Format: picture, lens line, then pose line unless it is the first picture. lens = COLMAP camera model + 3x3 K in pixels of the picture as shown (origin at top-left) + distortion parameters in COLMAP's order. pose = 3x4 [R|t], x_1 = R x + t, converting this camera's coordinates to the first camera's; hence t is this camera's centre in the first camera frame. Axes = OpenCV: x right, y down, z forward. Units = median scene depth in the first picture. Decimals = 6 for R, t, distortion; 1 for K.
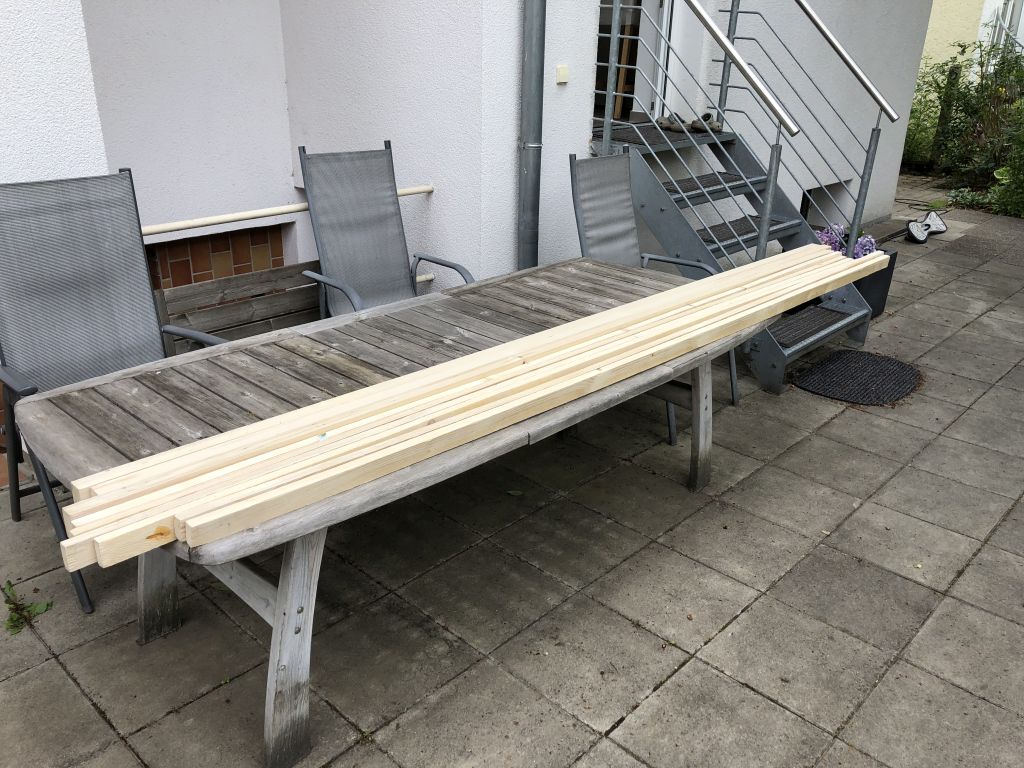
lens RADIAL K [[808.6, 0, 507.7], [0, 808.6, 379.9], [0, 0, 1]] dist [0.023616, -0.034983]
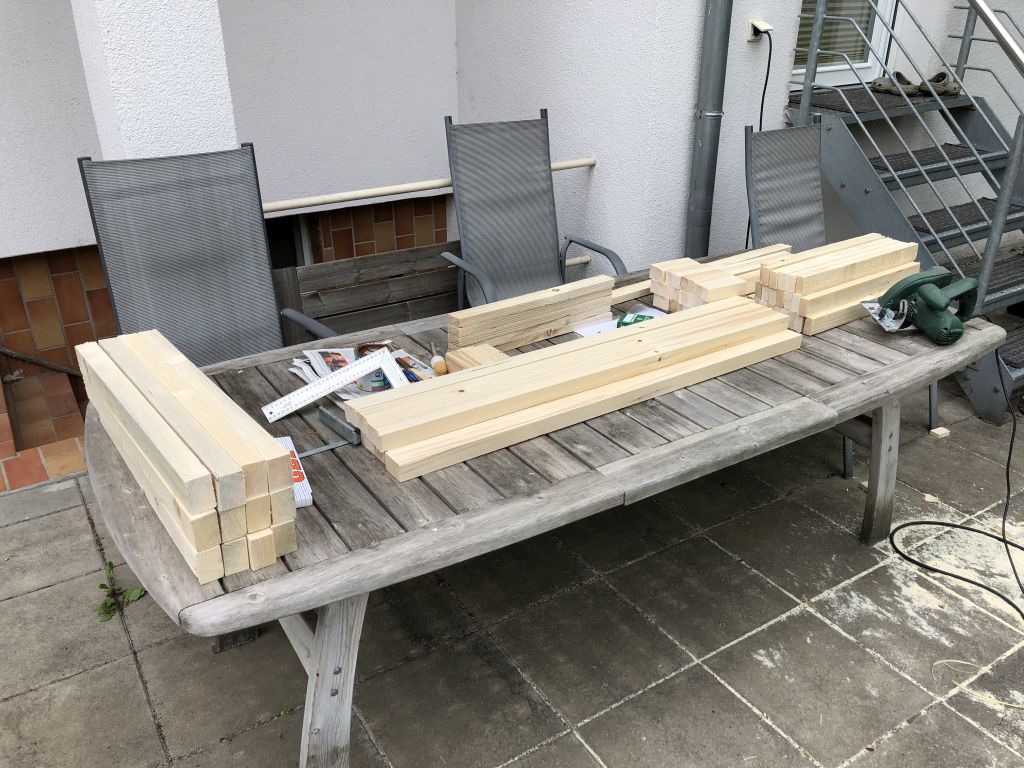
lens RADIAL K [[808.6, 0, 507.7], [0, 808.6, 379.9], [0, 0, 1]] dist [0.023616, -0.034983]
pose [[0.969092, 0.077827, -0.234101, 0.059017], [-0.066752, 0.996259, 0.054881, -0.050973], [0.237496, -0.037558, 0.970662, 0.126216]]
